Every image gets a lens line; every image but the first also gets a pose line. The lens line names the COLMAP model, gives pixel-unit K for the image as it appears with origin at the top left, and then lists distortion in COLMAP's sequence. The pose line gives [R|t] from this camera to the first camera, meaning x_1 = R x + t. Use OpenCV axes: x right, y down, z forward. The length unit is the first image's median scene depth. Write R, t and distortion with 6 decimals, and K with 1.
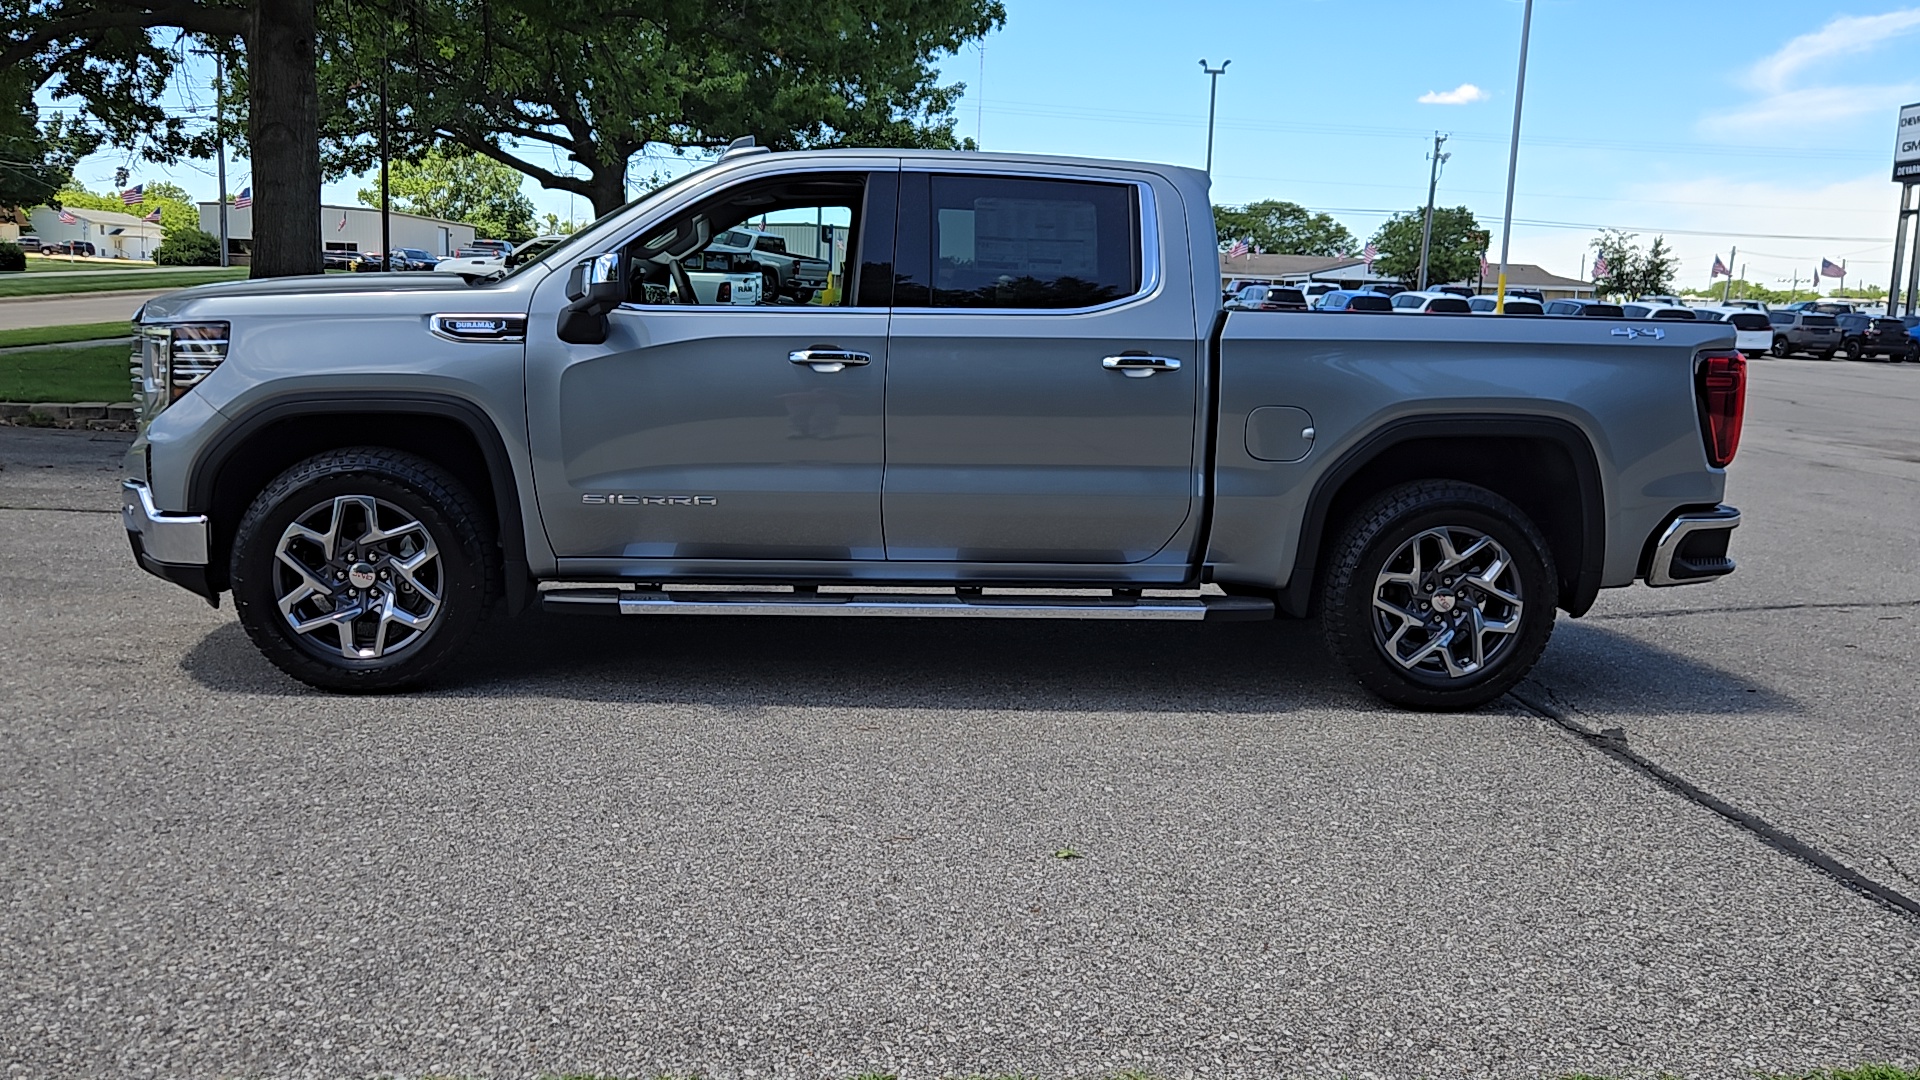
lens RADIAL K [[1599.0, 0, 946.3], [0, 1599.0, 526.6], [0, 0, 1]] dist [0.009365, 0.006269]
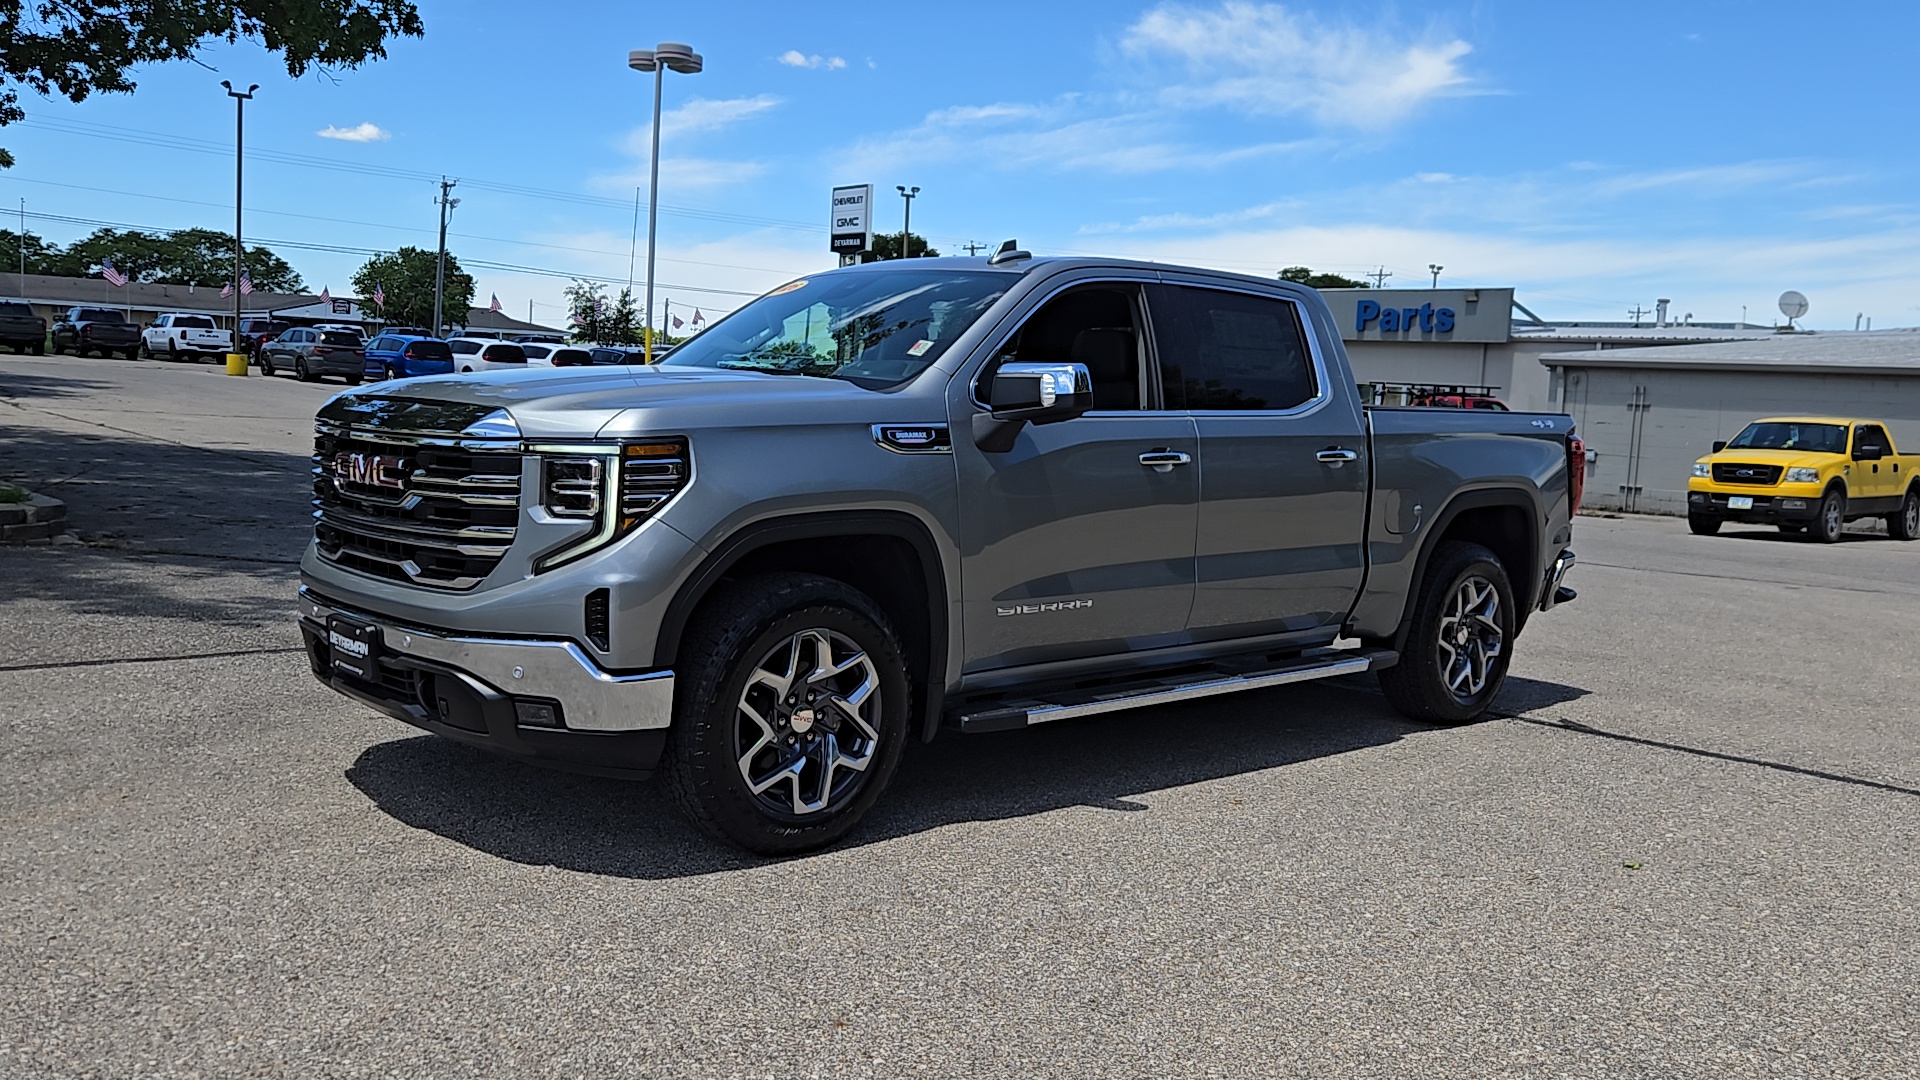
lens RADIAL K [[1599.0, 0, 950.2], [0, 1599.0, 534.8], [0, 0, 1]] dist [0.009365, 0.006269]
pose [[0.796904, -0.054447, 0.601648, -0.818143], [0.065972, 0.997817, 0.002917, -0.067535], [-0.600493, 0.037368, 0.798756, 0.240380]]
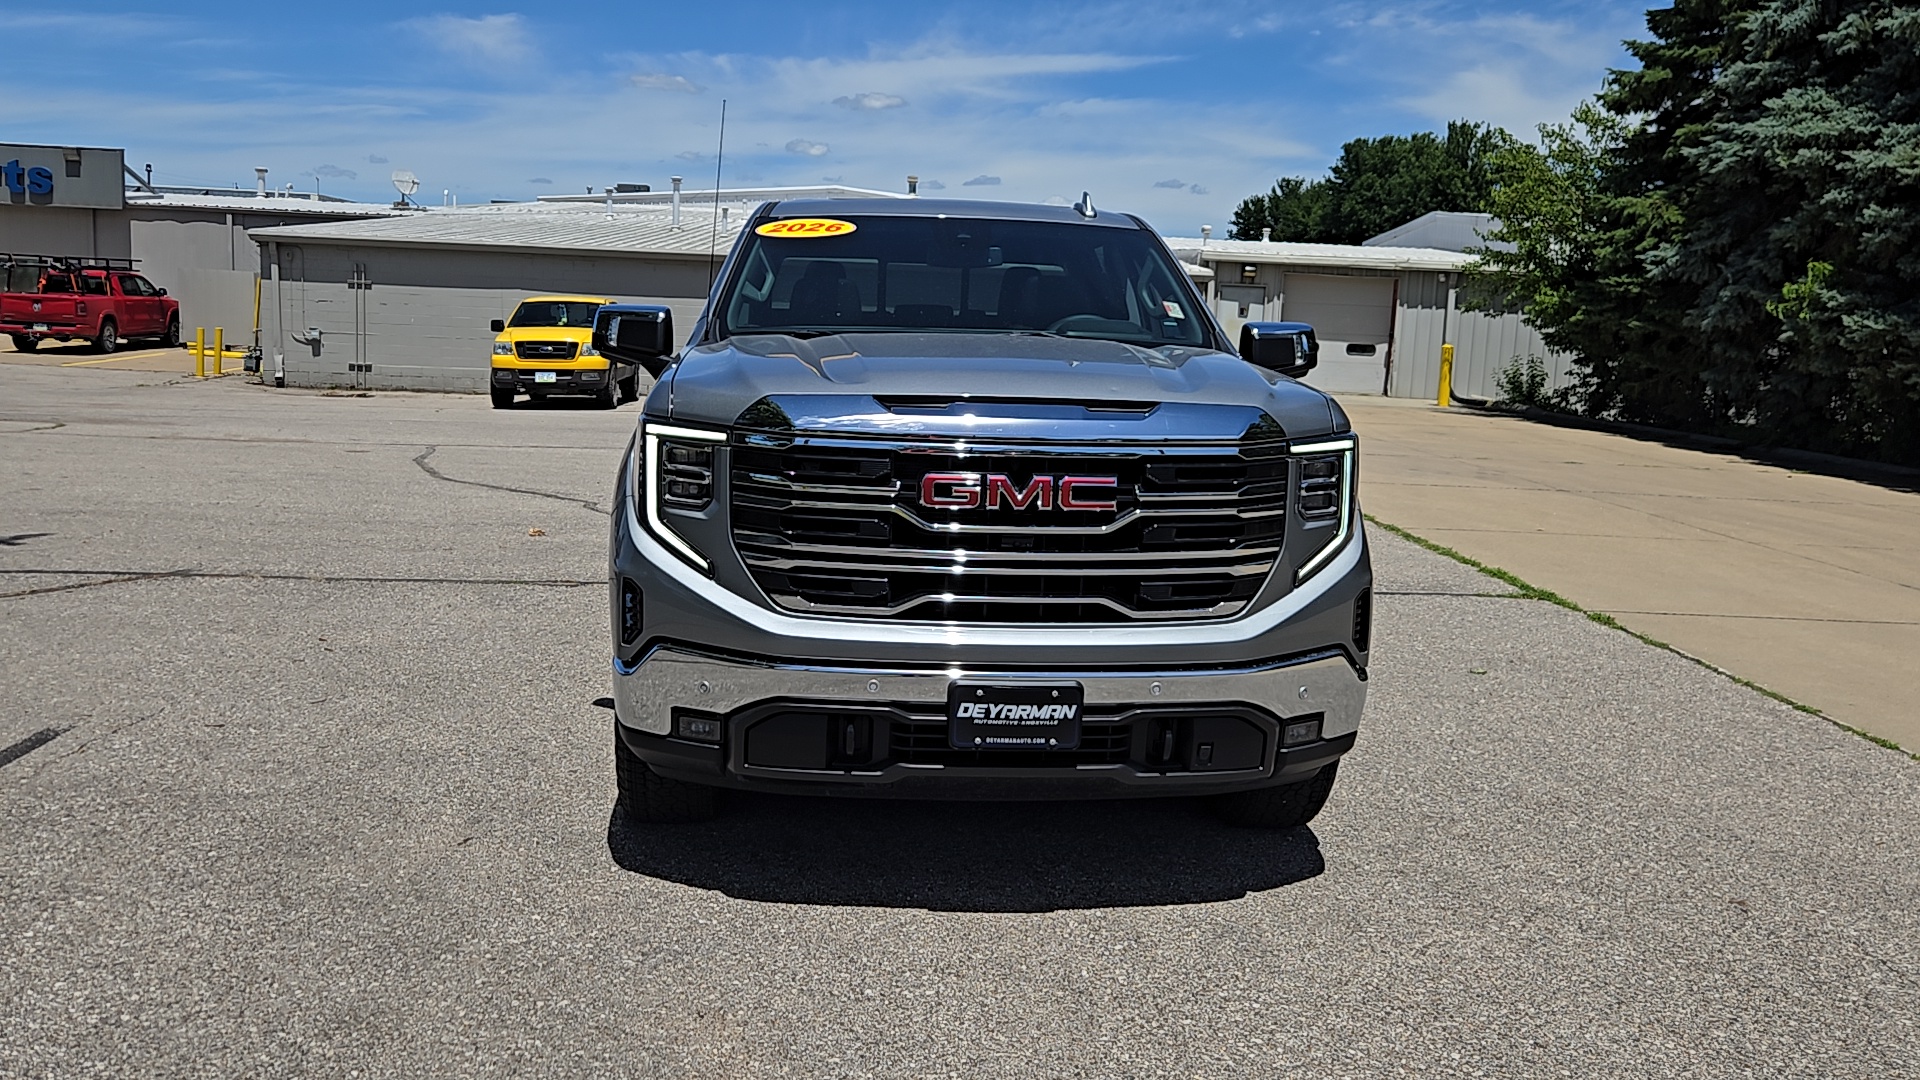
lens RADIAL K [[1599.0, 0, 954.9], [0, 1599.0, 550.2], [0, 0, 1]] dist [0.009365, 0.006269]
pose [[0.025999, -0.181089, 0.983123, -1.322668], [0.105676, 0.978443, 0.177432, -0.257913], [-0.994061, 0.099279, 0.044576, 1.327758]]
